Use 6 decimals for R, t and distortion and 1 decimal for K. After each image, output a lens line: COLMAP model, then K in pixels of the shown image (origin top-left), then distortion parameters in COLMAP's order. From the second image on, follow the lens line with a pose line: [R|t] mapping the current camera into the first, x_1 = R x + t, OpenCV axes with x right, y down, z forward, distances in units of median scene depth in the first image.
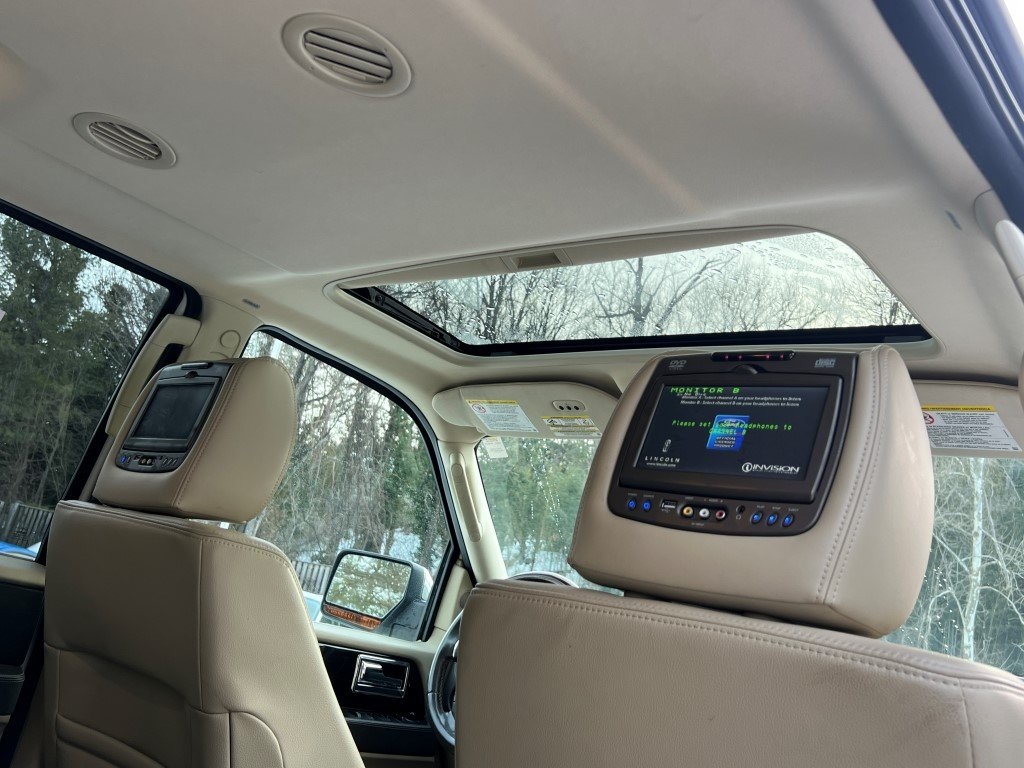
lens RADIAL K [[984.9, 0, 512.0], [0, 984.9, 384.0], [0, 0, 1]] dist [0.125234, -0.239199]
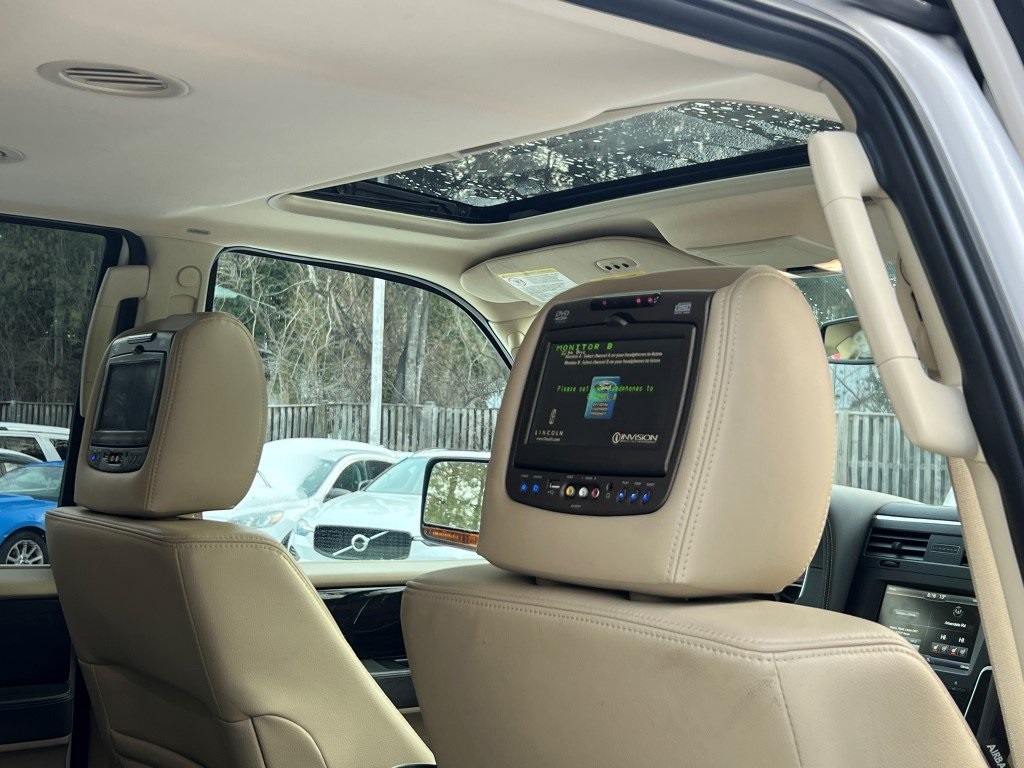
lens RADIAL K [[1412.0, 0, 512.0], [0, 1412.0, 384.0], [0, 0, 1]] dist [0.112324, -0.087838]
pose [[0.964636, -0.191220, -0.181420, 0.365044], [0.220538, 0.962469, 0.158169, -0.183342], [0.144366, -0.192585, 0.970603, -0.276451]]
